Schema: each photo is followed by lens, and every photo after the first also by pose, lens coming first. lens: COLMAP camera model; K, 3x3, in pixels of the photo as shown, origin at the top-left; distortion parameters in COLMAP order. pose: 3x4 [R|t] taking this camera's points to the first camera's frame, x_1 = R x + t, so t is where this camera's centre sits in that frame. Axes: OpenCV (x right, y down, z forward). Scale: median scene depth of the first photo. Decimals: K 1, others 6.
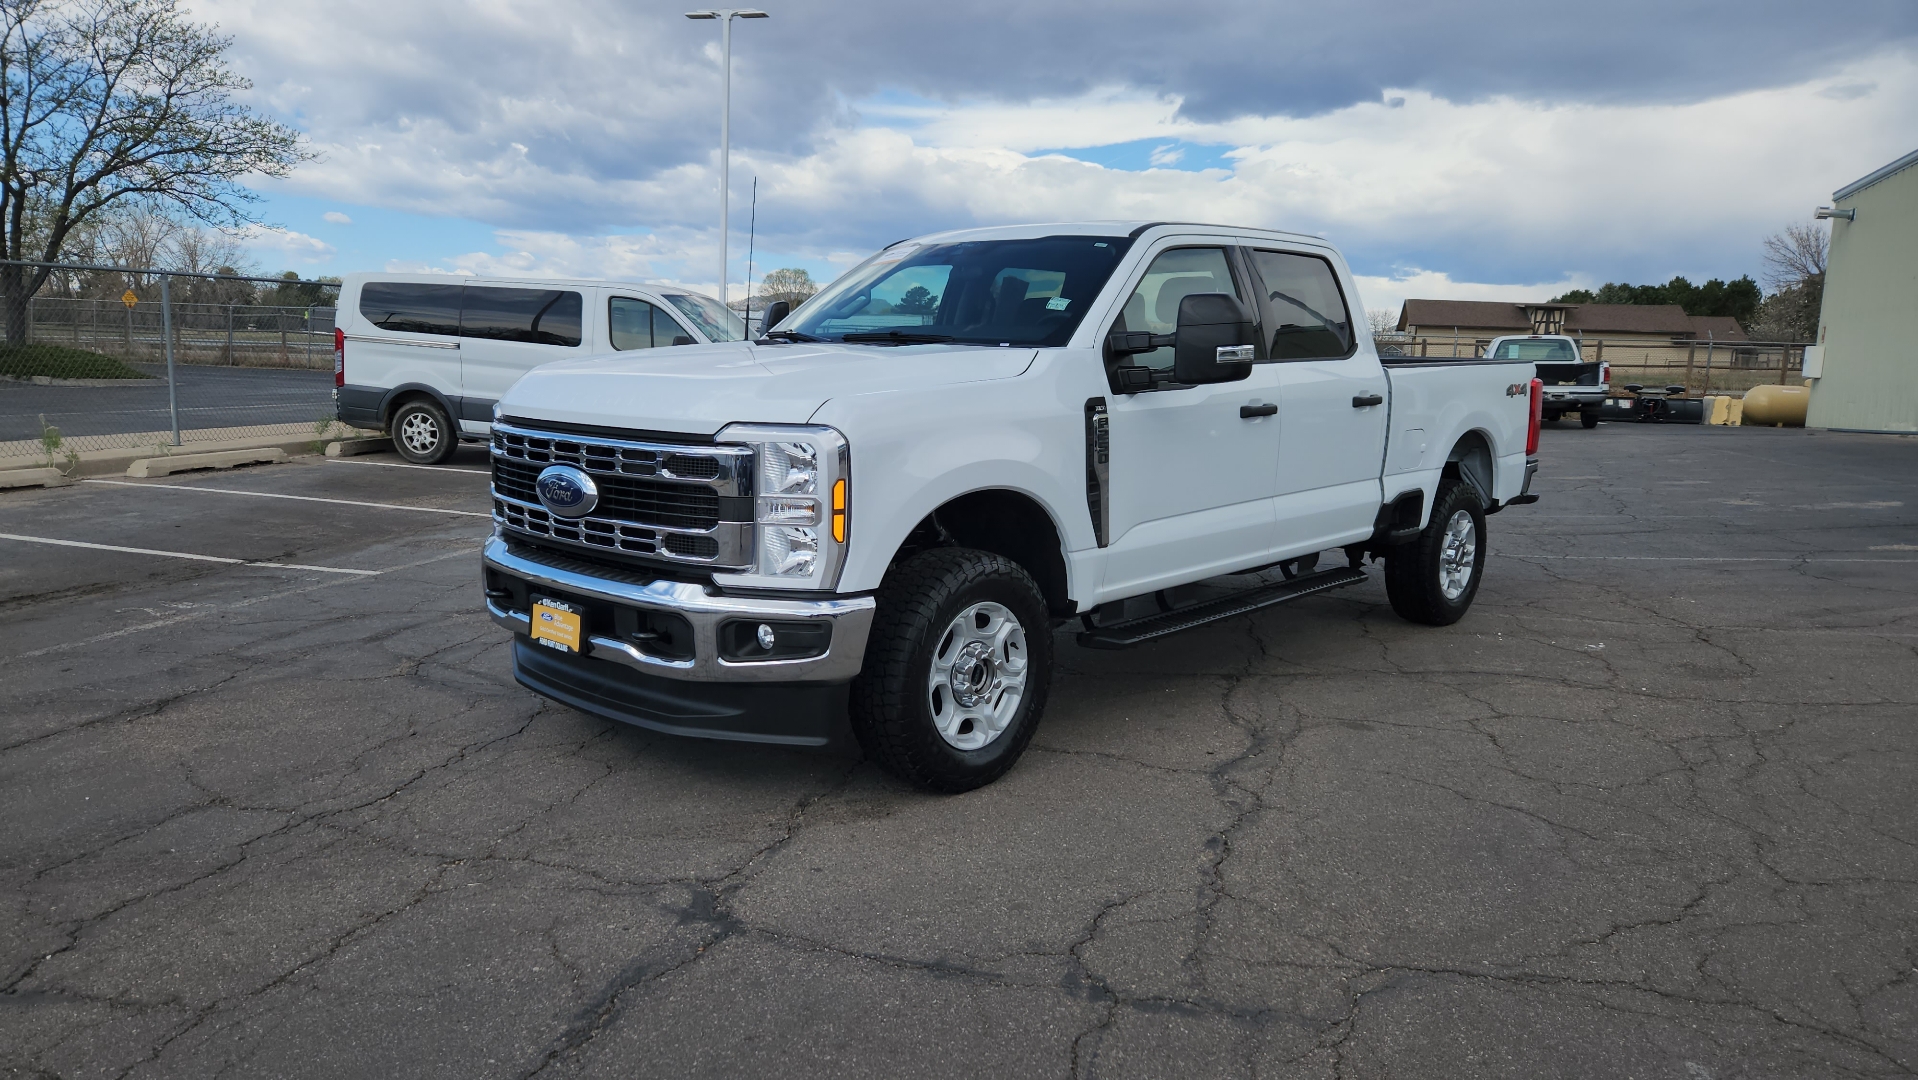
lens RADIAL K [[1276.9, 0, 906.0], [0, 1276.9, 540.9], [0, 0, 1]] dist [0.071557, -0.053063]
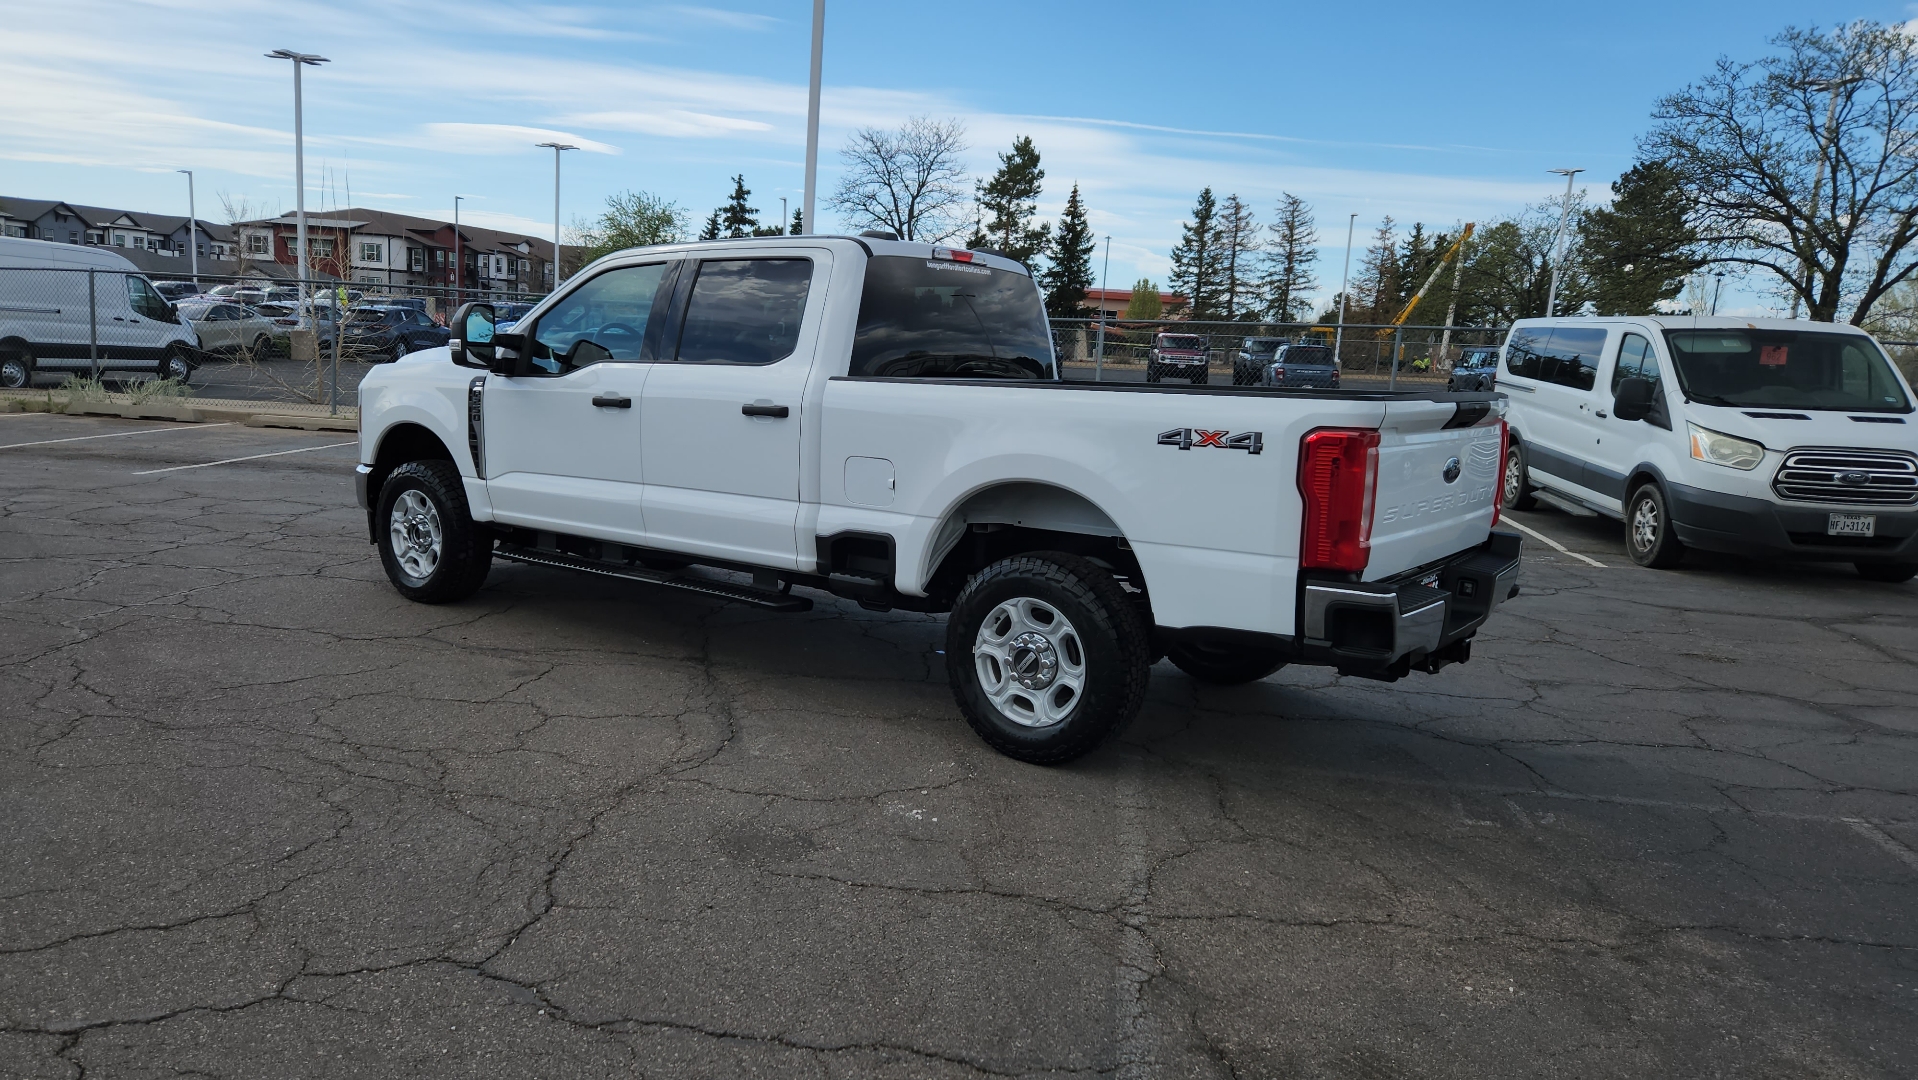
lens RADIAL K [[1277.9, 0, 925.1], [0, 1277.9, 529.0], [0, 0, 1]] dist [0.077516, -0.064485]
pose [[0.122701, 0.122498, -0.984855, 0.821691], [-0.186108, 0.977589, 0.098408, -0.087783], [0.974838, 0.171215, 0.142749, 0.635885]]
